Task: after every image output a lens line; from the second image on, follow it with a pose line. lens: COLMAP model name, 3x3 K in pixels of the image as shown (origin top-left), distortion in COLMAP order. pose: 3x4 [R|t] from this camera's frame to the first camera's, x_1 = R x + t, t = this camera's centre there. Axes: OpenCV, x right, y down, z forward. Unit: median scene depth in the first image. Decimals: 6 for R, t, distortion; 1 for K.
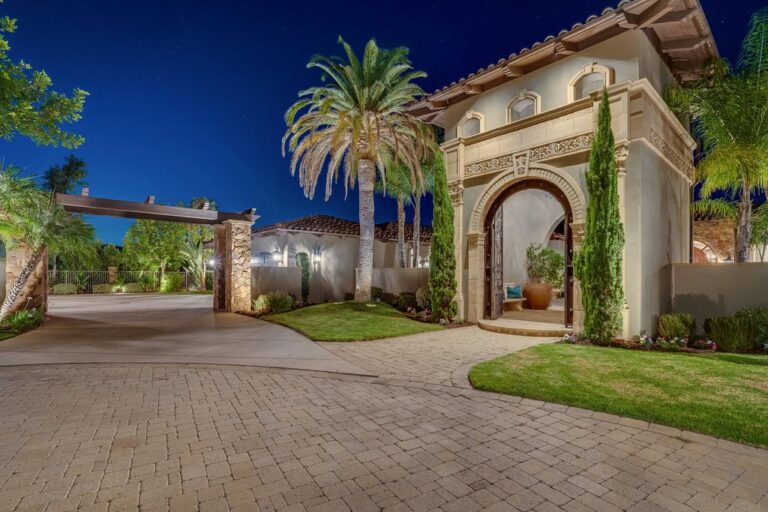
lens RADIAL K [[390.7, 0, 384.7], [0, 390.7, 273.1], [0, 0, 1]] dist [0.000906, 0.000094]
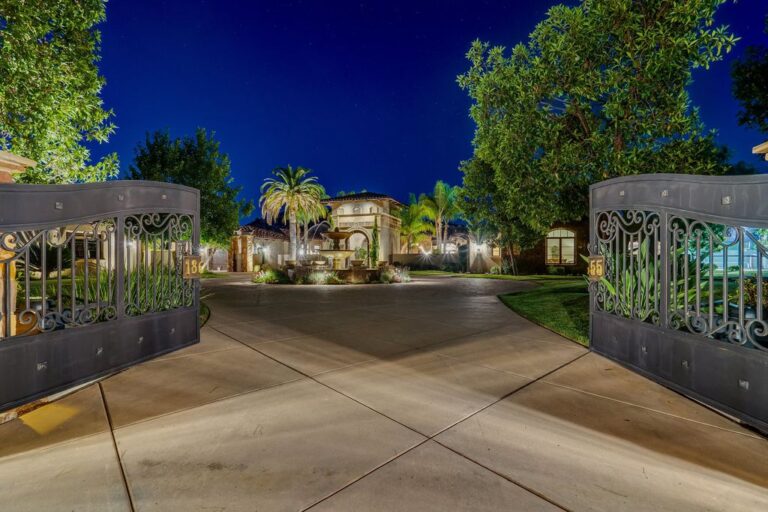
lens RADIAL K [[352.1, 0, 384.0], [0, 352.1, 256.0], [0, 0, 1]] dist [-0.020369, 0.000062]
pose [[0.882133, -0.002364, 0.470994, -0.907091], [0.005030, 0.999978, -0.004401, 0.014528], [-0.470973, 0.006252, 0.882126, -1.881414]]
